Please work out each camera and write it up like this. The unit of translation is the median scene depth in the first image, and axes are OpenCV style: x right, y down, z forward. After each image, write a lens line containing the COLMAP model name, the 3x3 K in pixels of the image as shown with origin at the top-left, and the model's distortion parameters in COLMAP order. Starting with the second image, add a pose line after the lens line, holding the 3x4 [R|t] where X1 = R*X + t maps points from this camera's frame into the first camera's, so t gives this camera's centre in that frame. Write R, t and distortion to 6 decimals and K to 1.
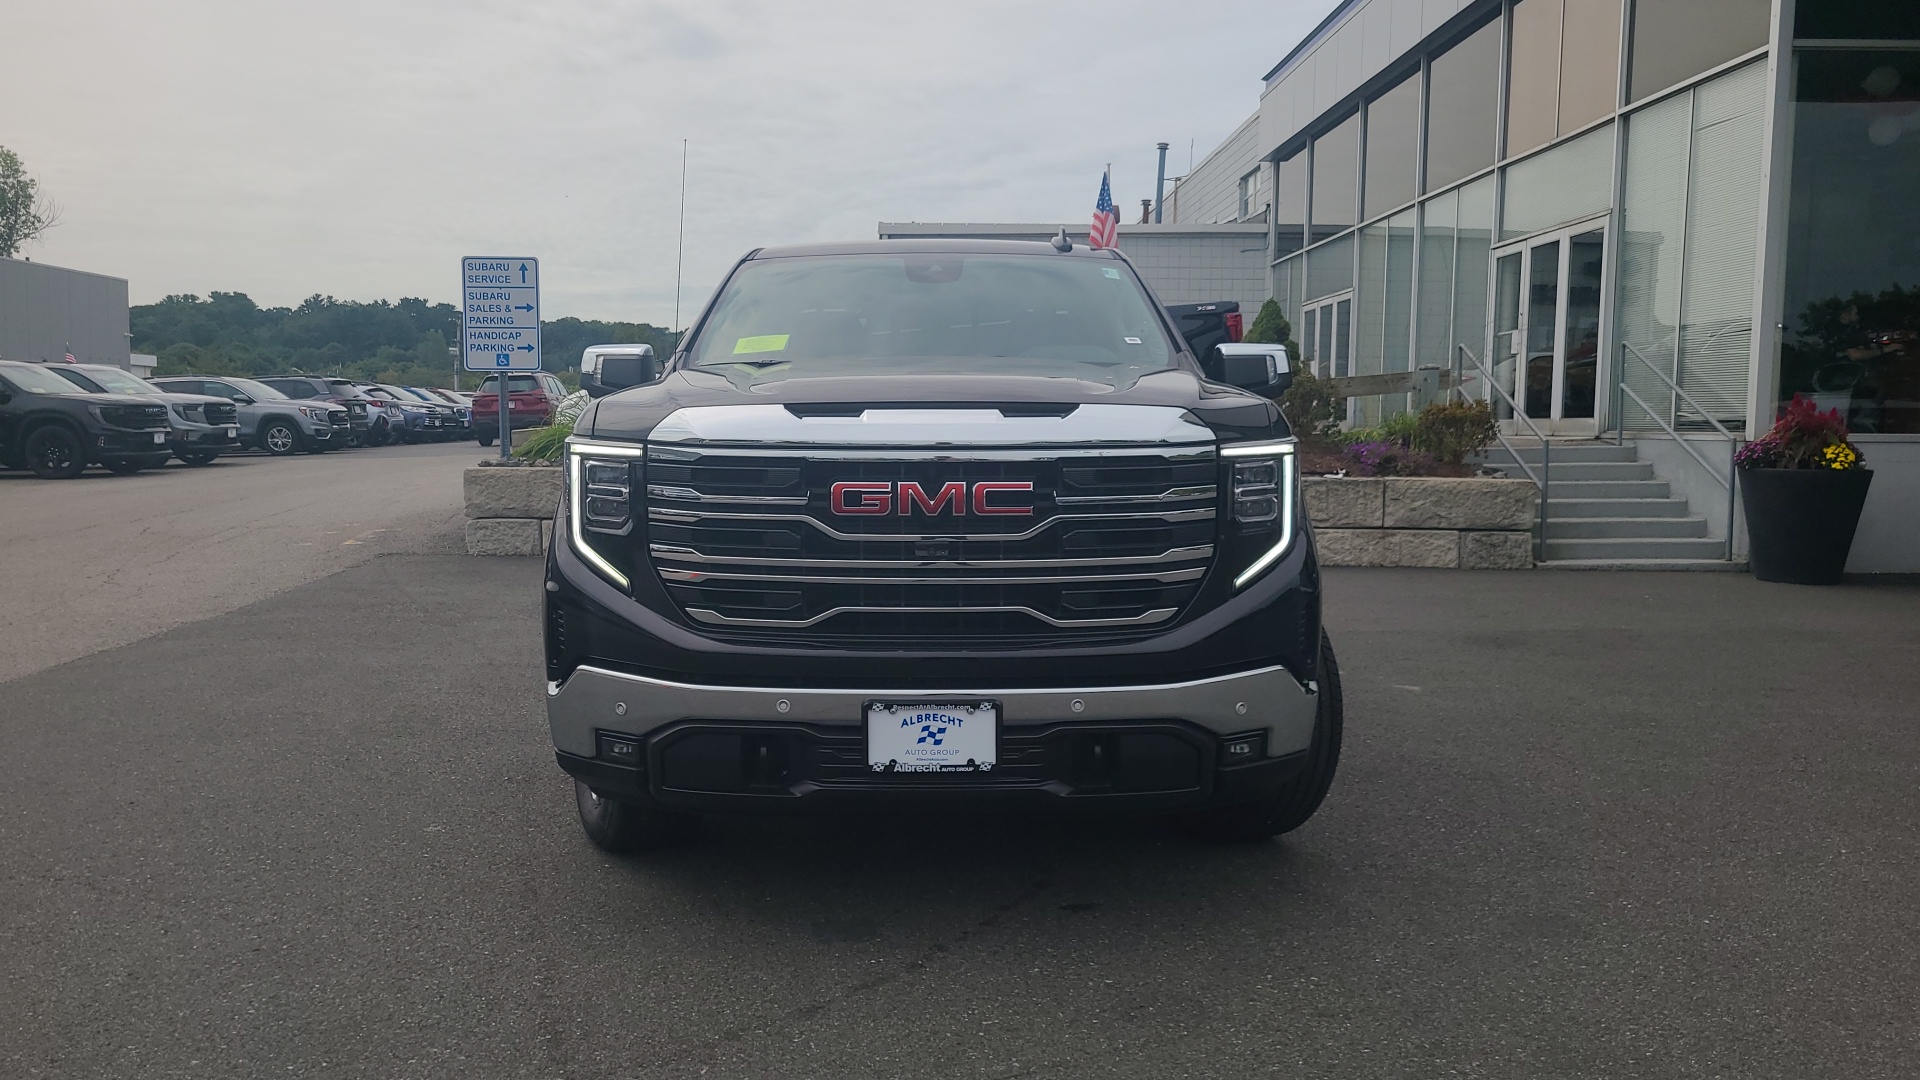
lens RADIAL K [[1419.9, 0, 951.4], [0, 1419.9, 535.2], [0, 0, 1]] dist [0.060746, -0.040511]
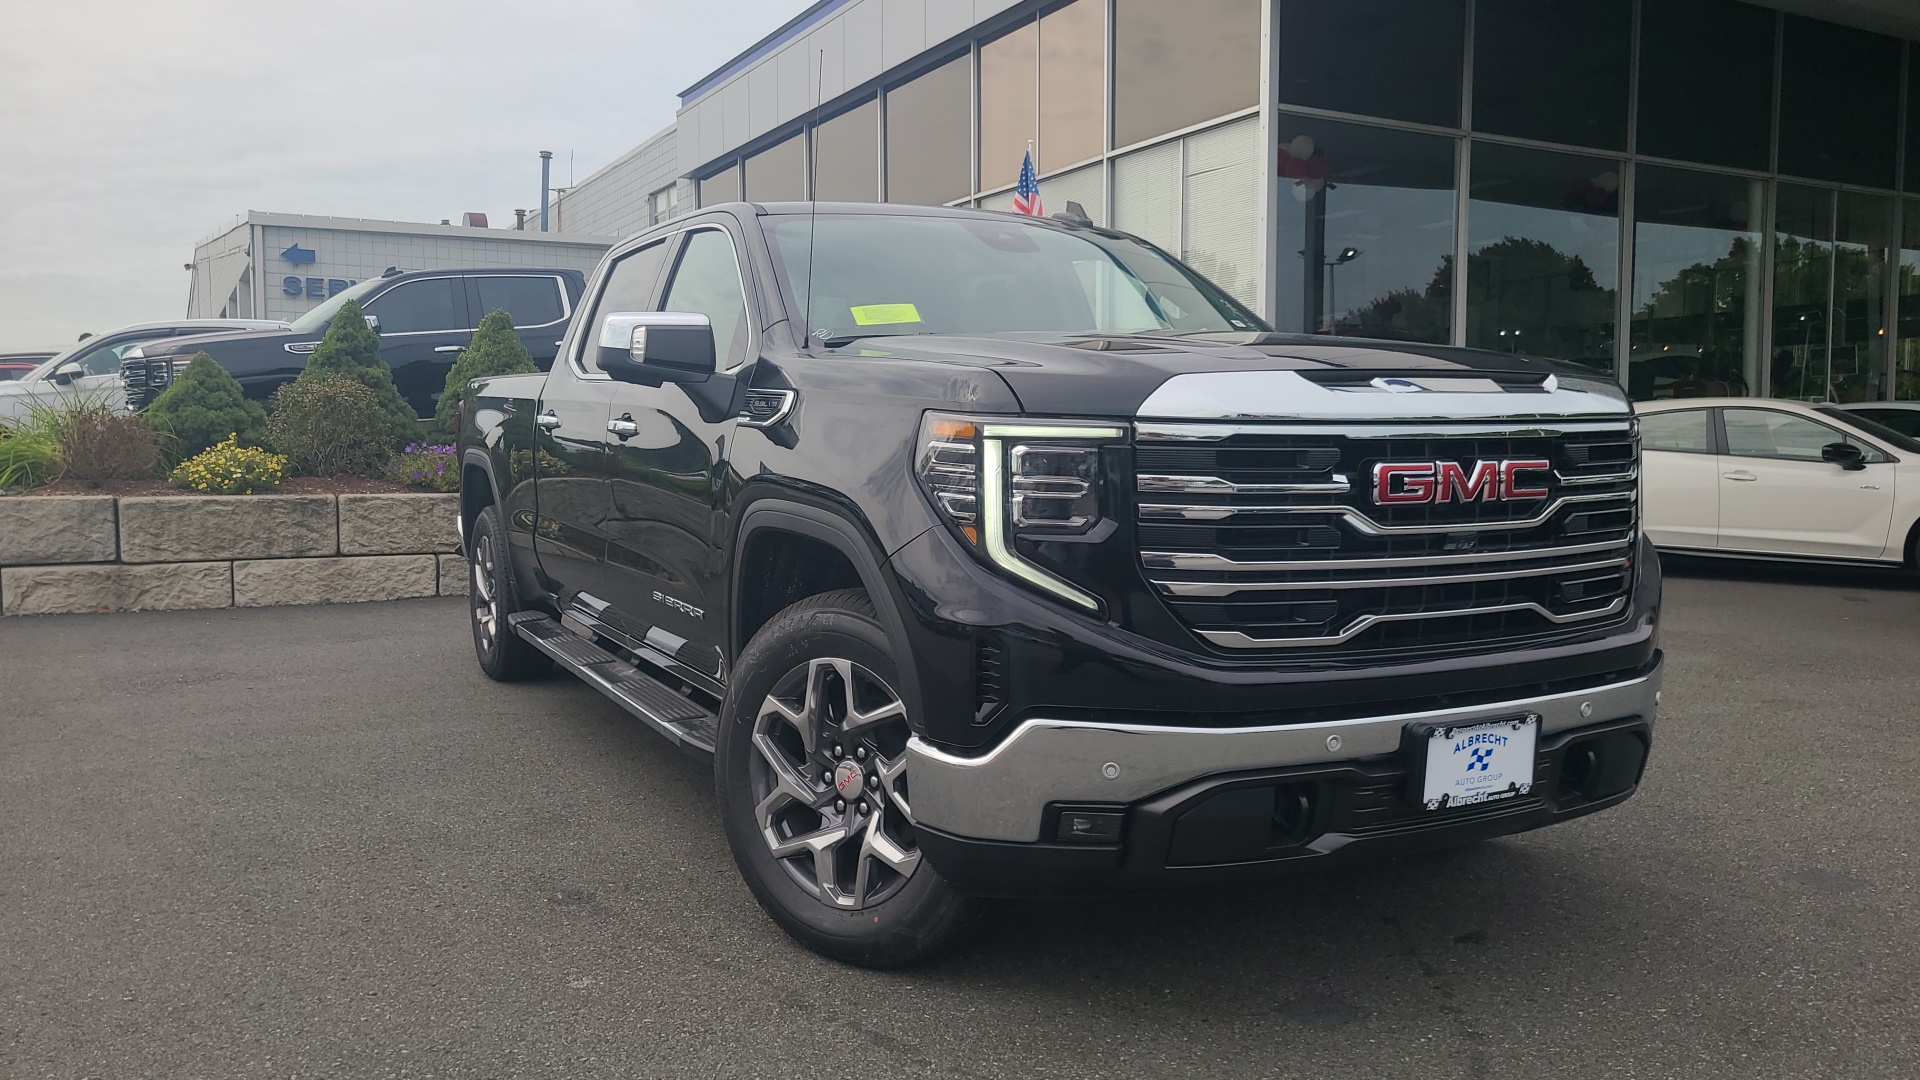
lens RADIAL K [[1419.9, 0, 951.4], [0, 1419.9, 535.2], [0, 0, 1]] dist [0.060746, -0.040511]
pose [[0.887366, -0.038244, 0.459476, -0.666395], [0.046248, 0.998911, -0.006175, -0.002617], [-0.458740, 0.026729, 0.888168, 0.371213]]
